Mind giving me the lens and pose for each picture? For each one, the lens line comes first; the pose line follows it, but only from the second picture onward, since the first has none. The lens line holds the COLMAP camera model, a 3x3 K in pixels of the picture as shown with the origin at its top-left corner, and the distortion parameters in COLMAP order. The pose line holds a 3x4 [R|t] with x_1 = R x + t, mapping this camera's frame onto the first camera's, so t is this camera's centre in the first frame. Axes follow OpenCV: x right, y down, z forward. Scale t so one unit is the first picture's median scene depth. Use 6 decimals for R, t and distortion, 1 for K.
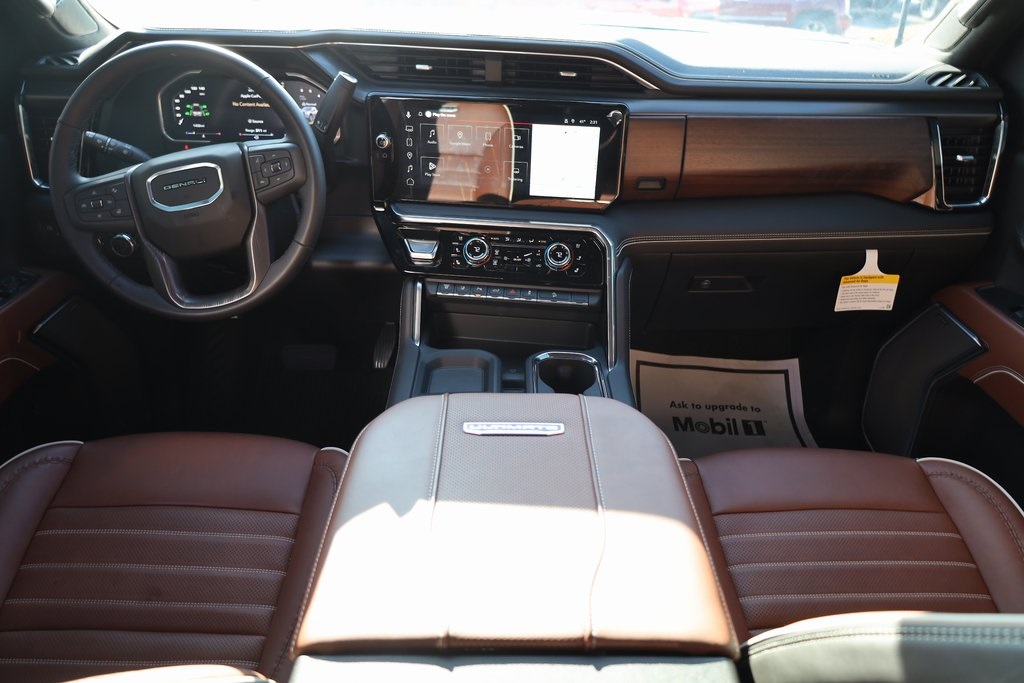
lens RADIAL K [[708.3, 0, 512.0], [0, 708.3, 341.5], [0, 0, 1]] dist [-0.004823, -0.004113]
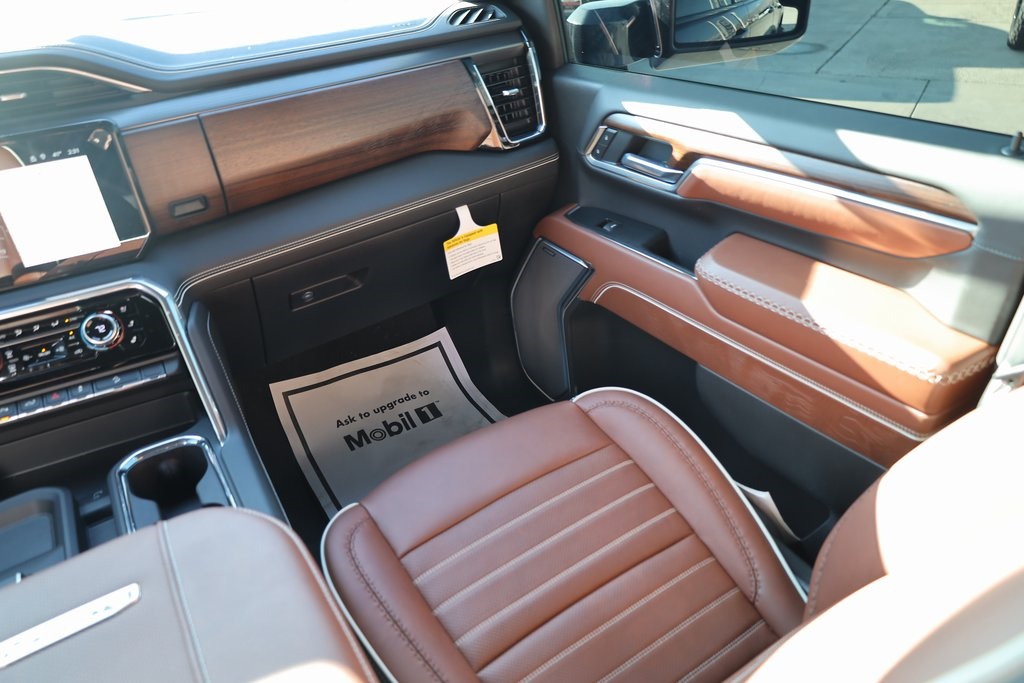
lens RADIAL K [[721.8, 0, 512.0], [0, 721.8, 341.5], [0, 0, 1]] dist [-0.009641, -0.001630]
pose [[0.841268, -0.350580, 0.411537, 0.113921], [0.343197, 0.934496, 0.094510, -0.031206], [-0.417713, 0.061730, 0.906480, 0.117658]]
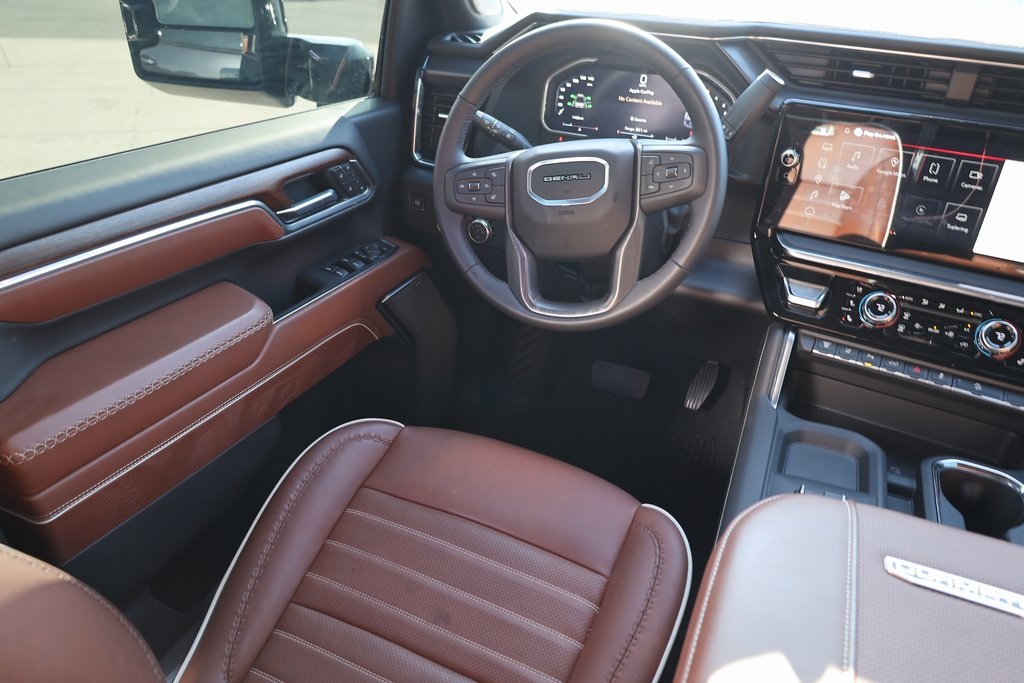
lens RADIAL K [[721.8, 0, 512.0], [0, 721.8, 341.5], [0, 0, 1]] dist [-0.009641, -0.001630]
pose [[0.906985, 0.211820, -0.364021, -0.121113], [-0.220587, 0.975204, 0.017853, -0.017109], [0.358776, 0.064105, 0.931220, 0.110891]]
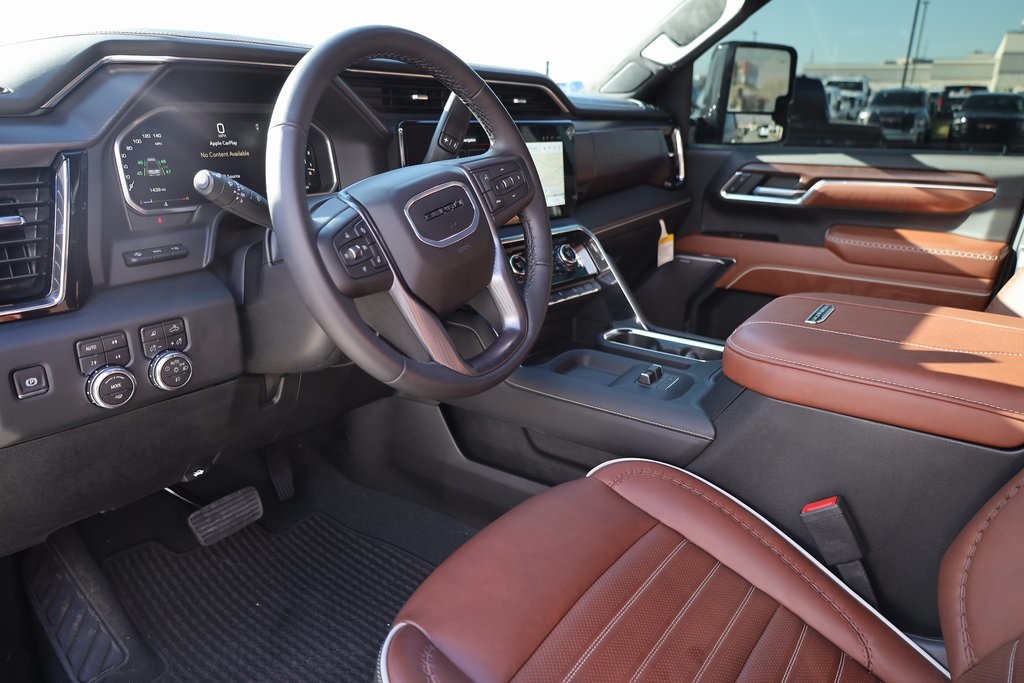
lens RADIAL K [[690.1, 0, 512.0], [0, 690.1, 341.5], [0, 0, 1]] dist [-0.020453, -0.001768]
pose [[0.581804, -0.268011, 0.767902, -0.837753], [0.401659, 0.915662, 0.015263, -0.048750], [-0.707230, 0.299555, 0.640385, 0.407221]]
